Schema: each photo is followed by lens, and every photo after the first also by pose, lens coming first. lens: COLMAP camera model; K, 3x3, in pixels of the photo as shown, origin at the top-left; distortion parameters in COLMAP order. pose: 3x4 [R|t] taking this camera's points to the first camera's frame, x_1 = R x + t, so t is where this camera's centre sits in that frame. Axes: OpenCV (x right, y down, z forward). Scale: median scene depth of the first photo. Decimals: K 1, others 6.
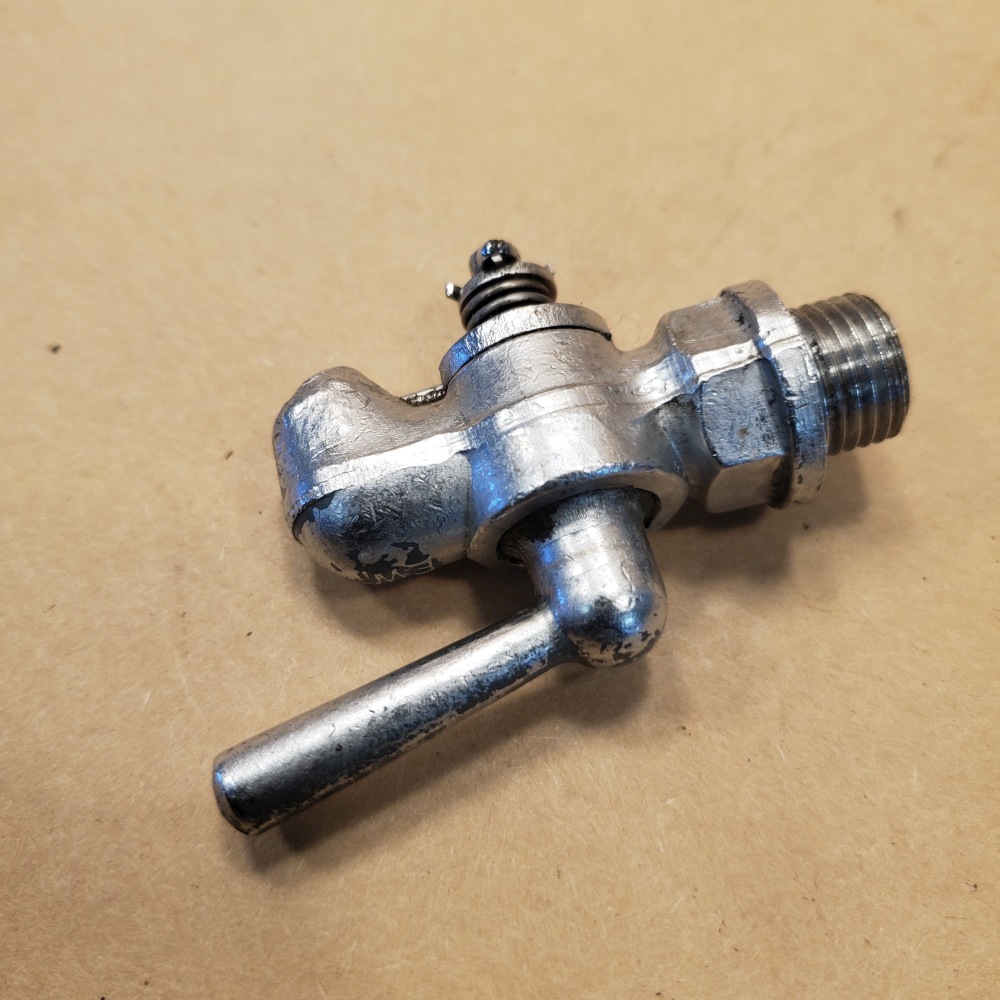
lens RADIAL K [[954.2, 0, 500.0], [0, 954.2, 500.0], [0, 0, 1]] dist [0.059807, -0.167304]
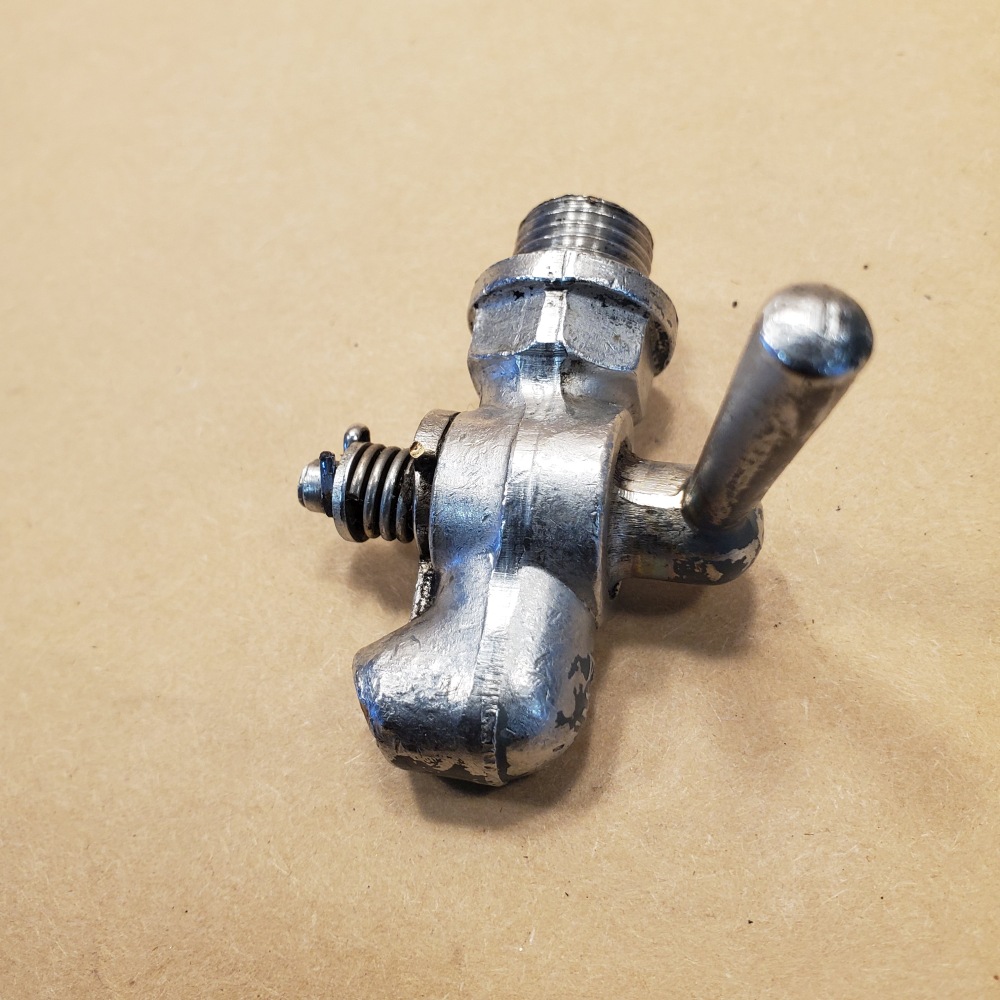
lens RADIAL K [[954.2, 0, 500.0], [0, 954.2, 500.0], [0, 0, 1]] dist [0.059807, -0.167304]
pose [[0.441548, -0.826580, 0.349000, -0.335941], [0.875197, 0.482469, 0.035411, -0.136290], [-0.197652, 0.289808, 0.936453, 0.059227]]
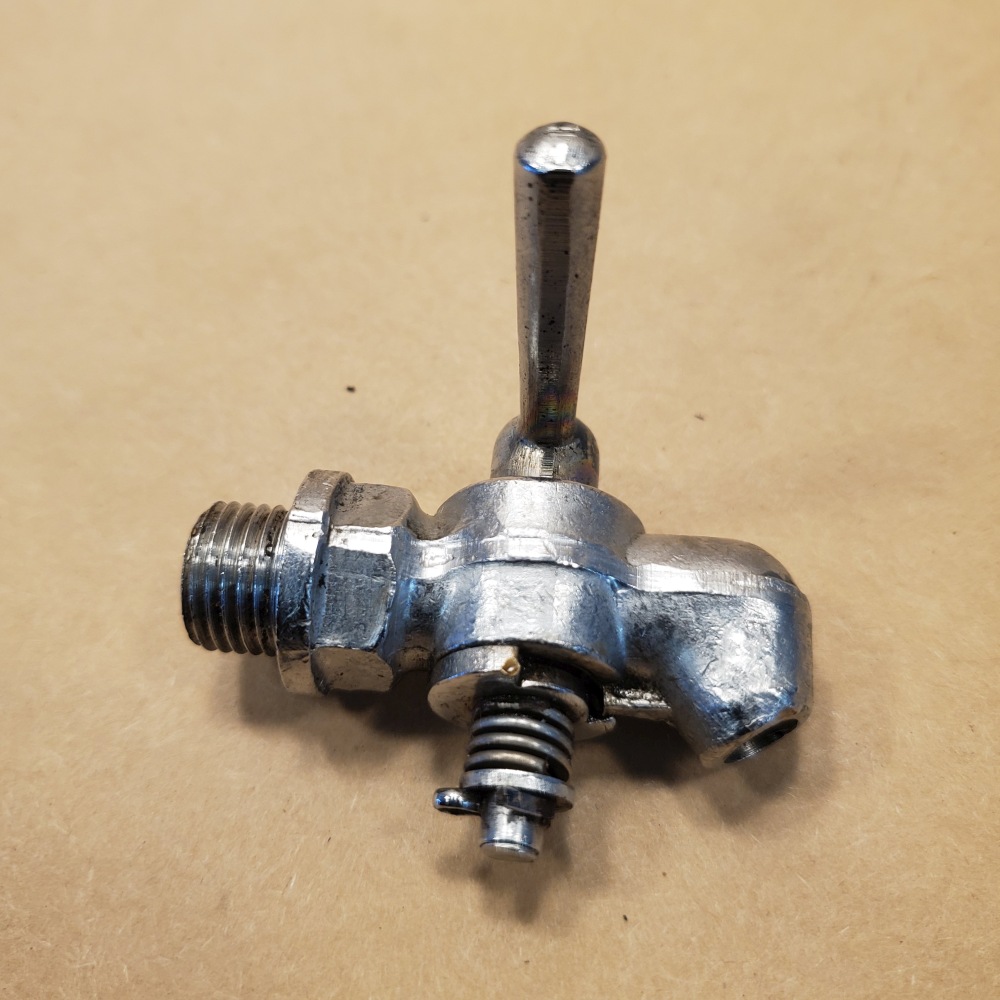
lens RADIAL K [[971.8, 0, 500.0], [0, 971.8, 500.0], [0, 0, 1]] dist [-0.095733, 0.146073]
pose [[-0.912014, -0.278332, 0.301268, -0.203459], [0.410054, -0.602025, 0.685144, -0.770903], [-0.009327, 0.748396, 0.663186, 0.271346]]
